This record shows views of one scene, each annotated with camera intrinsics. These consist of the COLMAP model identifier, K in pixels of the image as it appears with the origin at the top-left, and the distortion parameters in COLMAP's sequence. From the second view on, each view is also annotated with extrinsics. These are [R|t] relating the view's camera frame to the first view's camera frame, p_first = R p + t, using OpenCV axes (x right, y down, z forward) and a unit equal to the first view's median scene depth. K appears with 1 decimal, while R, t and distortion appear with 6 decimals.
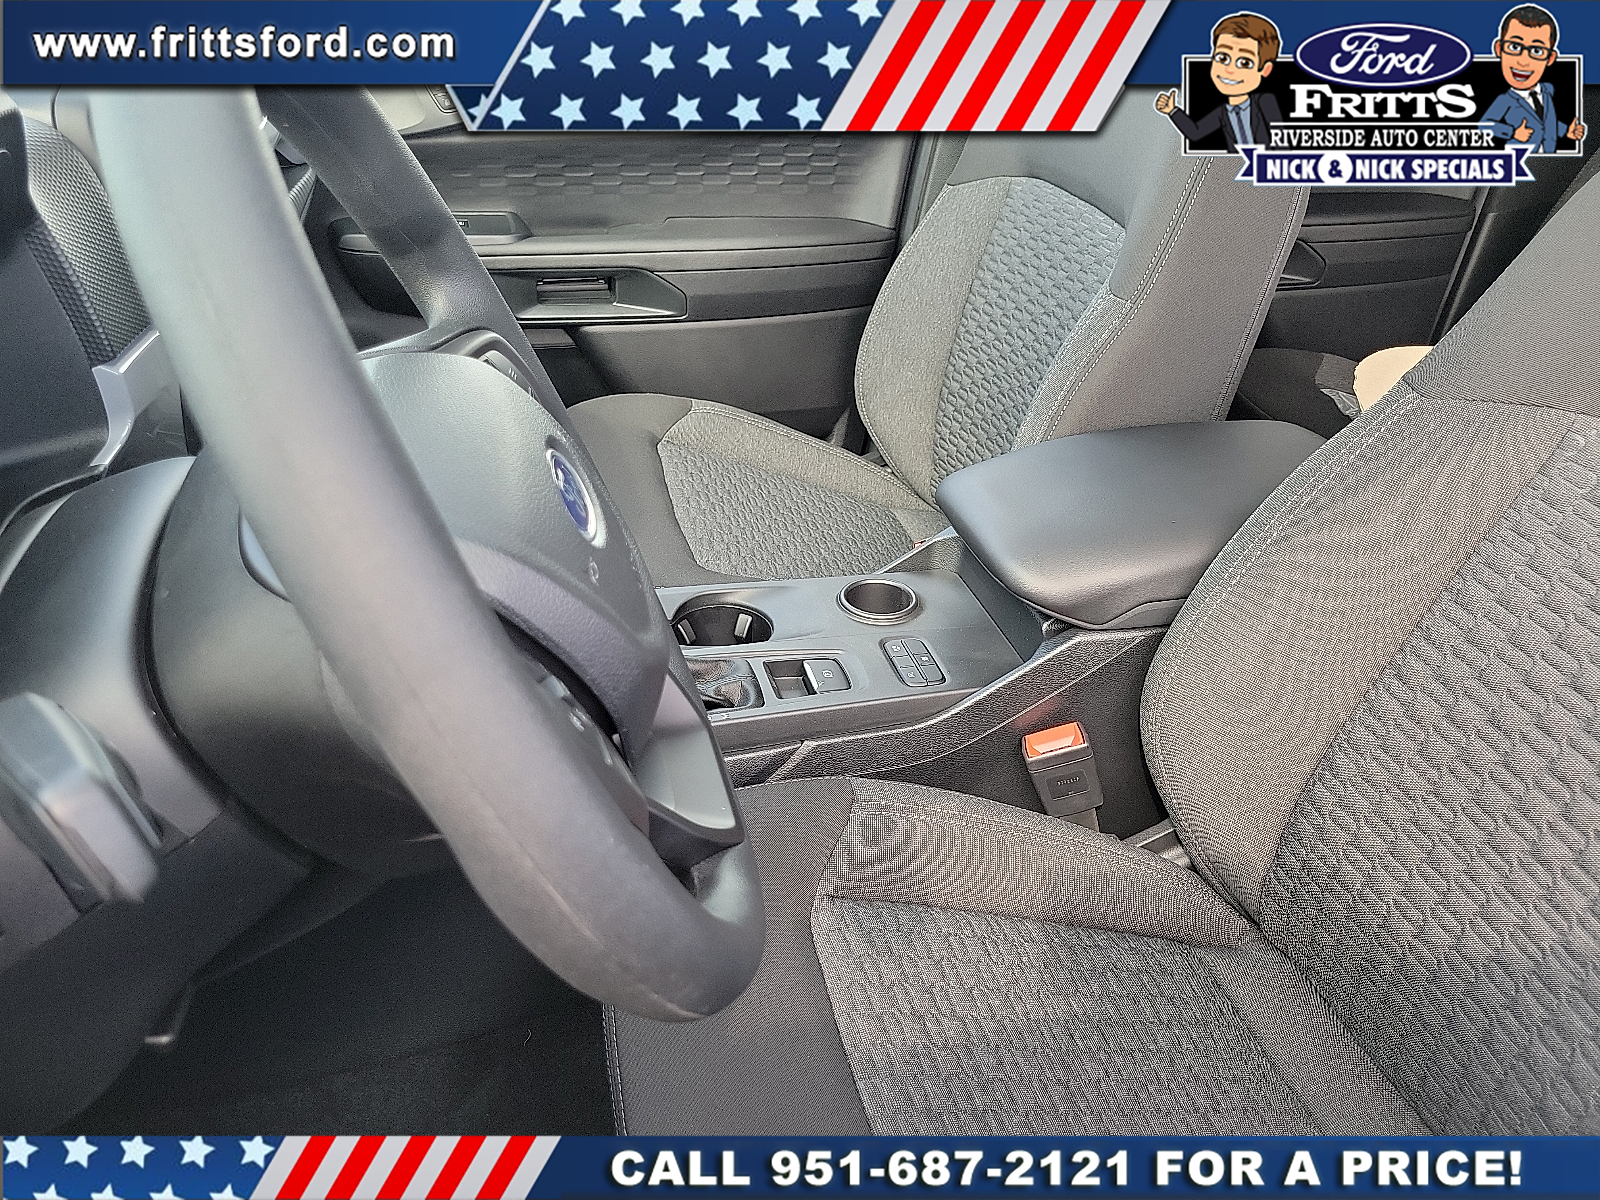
lens RADIAL K [[1169.7, 0, 771.9], [0, 1169.7, 608.2], [0, 0, 1]] dist [-0.011262, -0.008443]
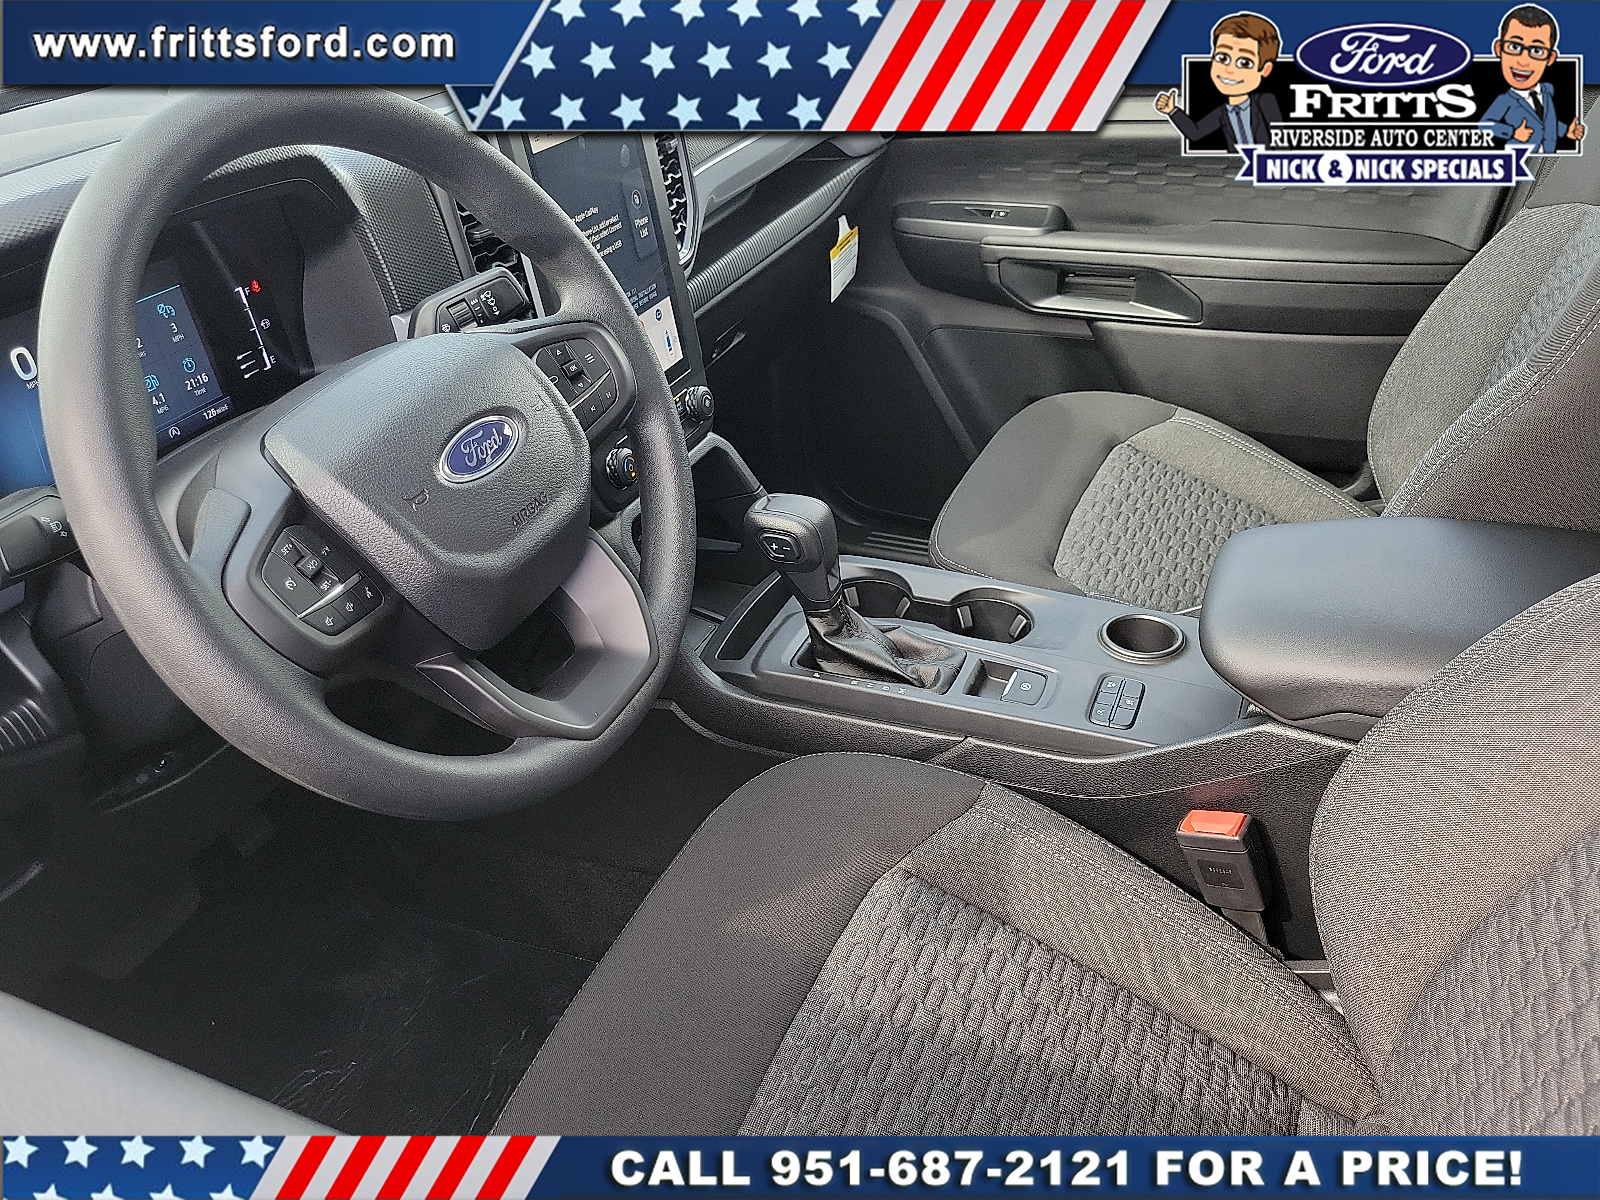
lens RADIAL K [[1169.7, 0, 771.9], [0, 1169.7, 608.2], [0, 0, 1]] dist [-0.011262, -0.008443]
pose [[0.772682, 0.255178, -0.581246, 0.282473], [-0.236938, 0.965407, 0.108857, -0.042945], [0.588917, 0.053607, 0.806414, 0.020614]]
